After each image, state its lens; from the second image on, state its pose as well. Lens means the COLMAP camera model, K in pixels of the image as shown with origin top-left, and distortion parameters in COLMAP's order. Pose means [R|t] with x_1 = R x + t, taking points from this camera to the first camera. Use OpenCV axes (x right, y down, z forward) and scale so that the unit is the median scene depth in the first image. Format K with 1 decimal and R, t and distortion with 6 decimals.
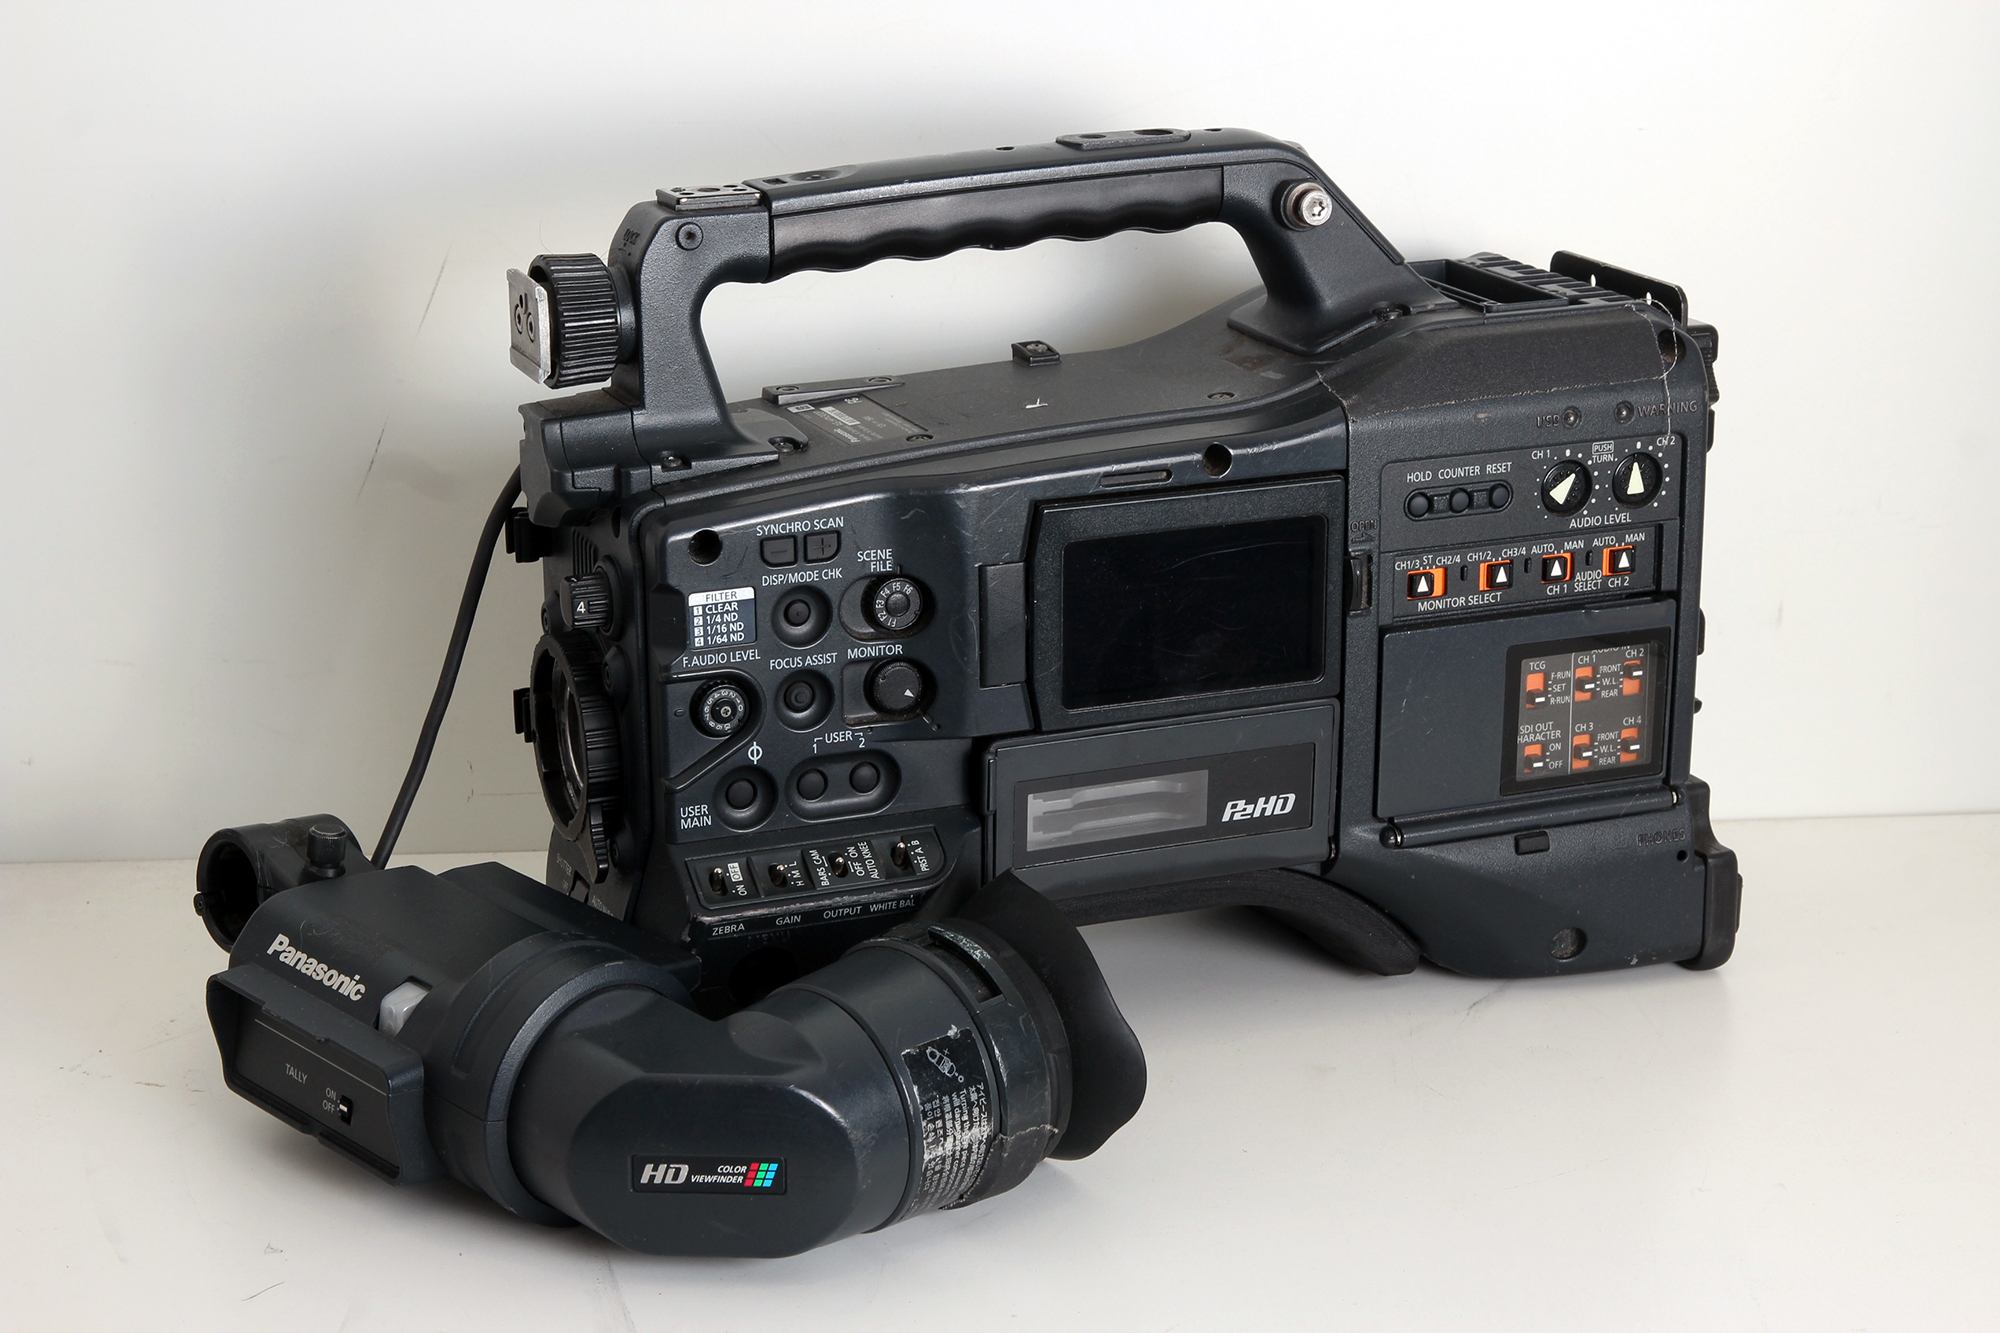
lens RADIAL K [[3676.3, 0, 1000.0], [0, 3676.3, 666.5], [0, 0, 1]] dist [-0.025881, 0.063603]
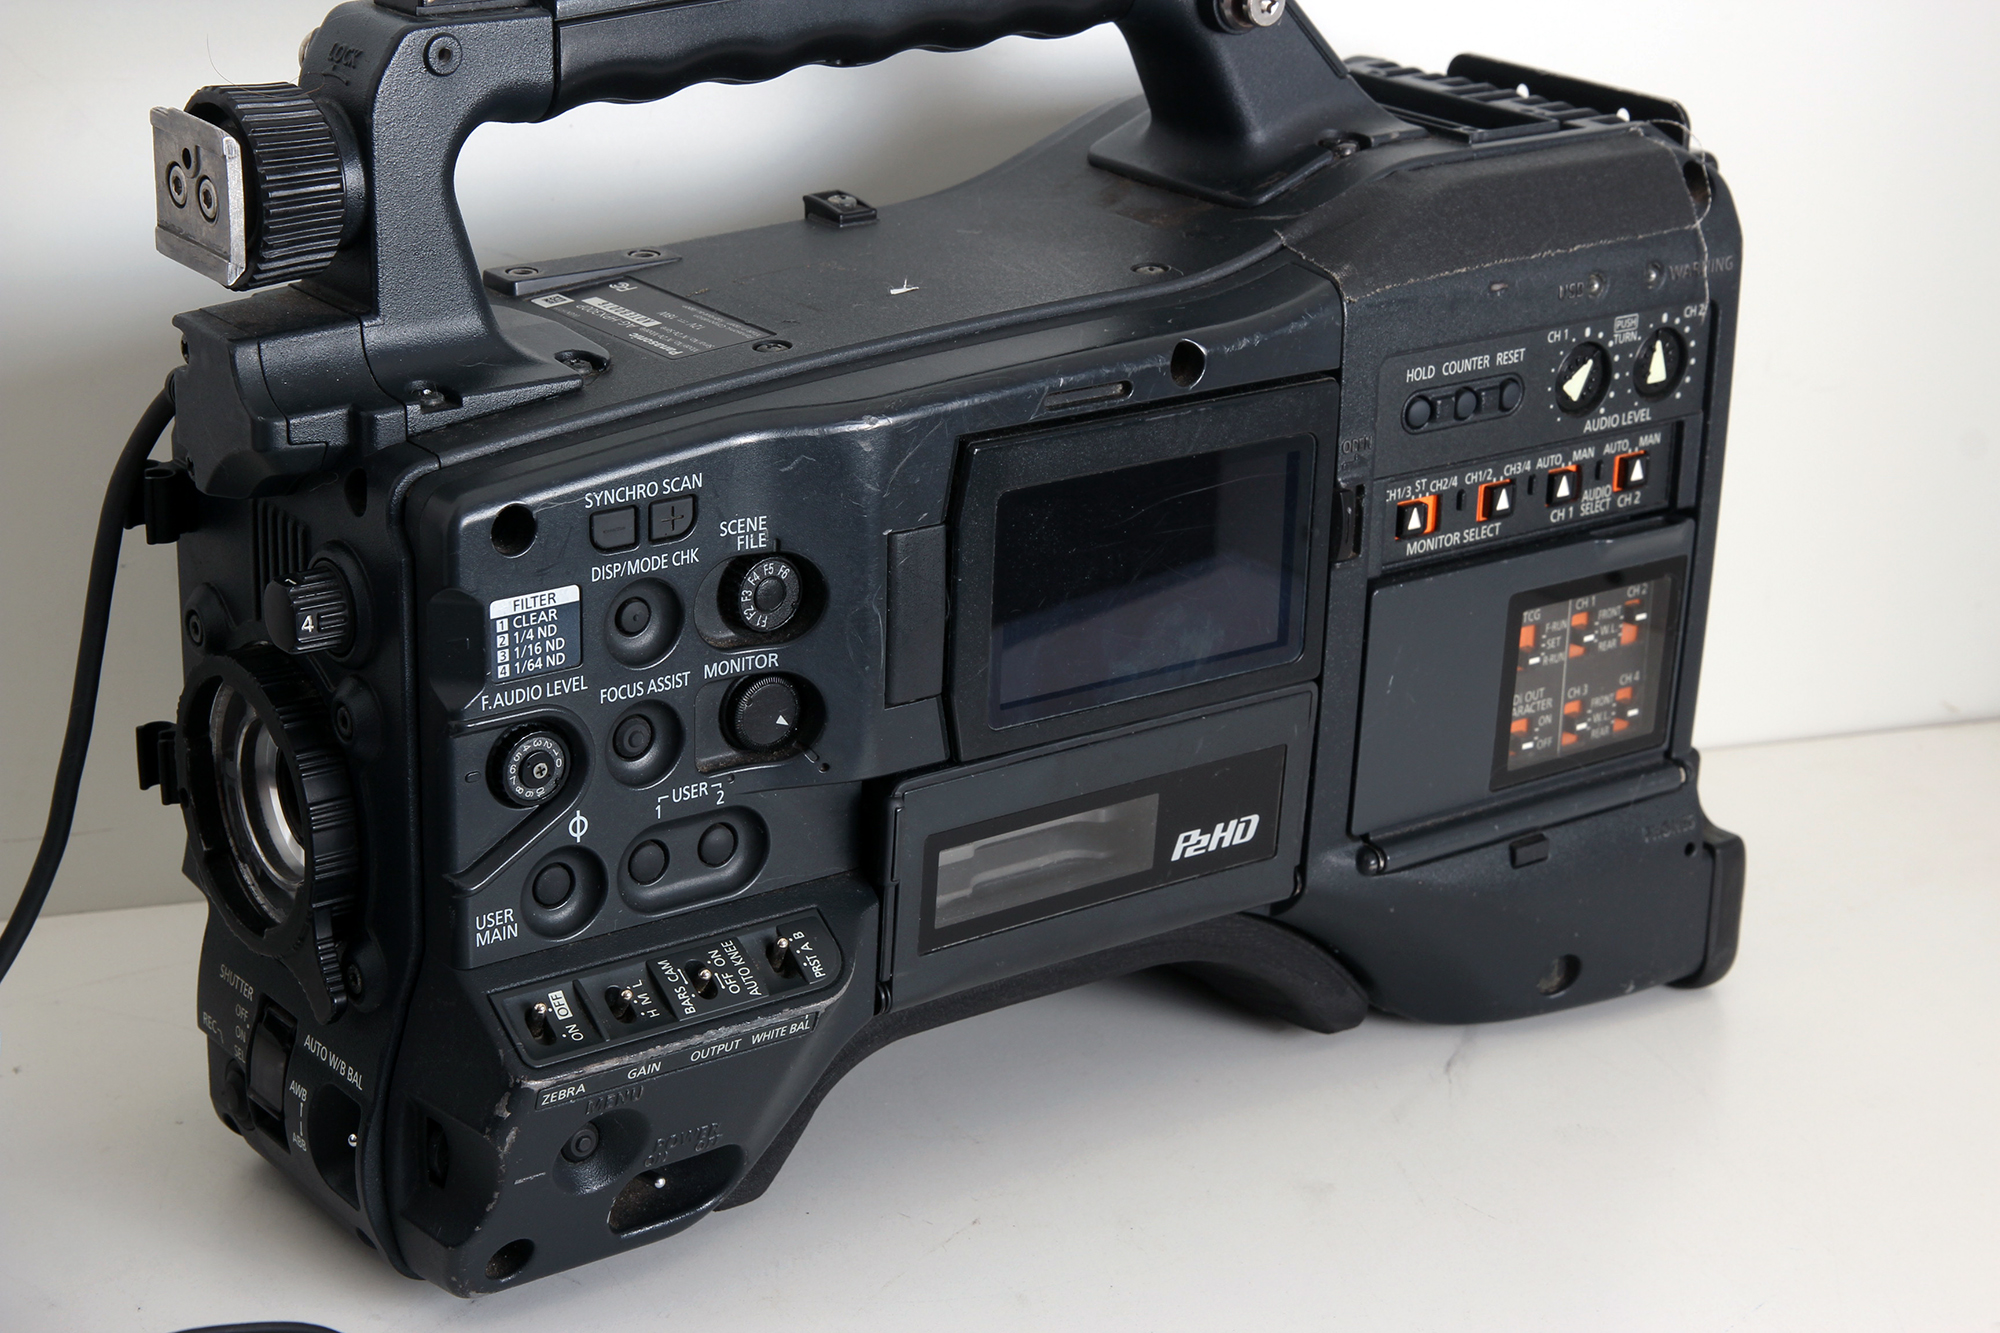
lens RADIAL K [[3676.3, 0, 1000.0], [0, 3676.3, 666.5], [0, 0, 1]] dist [-0.025881, 0.063603]
pose [[0.968319, -0.051854, 0.244274, -0.151695], [0.036472, 0.997081, 0.067082, -0.047145], [-0.247039, -0.056047, 0.967383, 0.323763]]
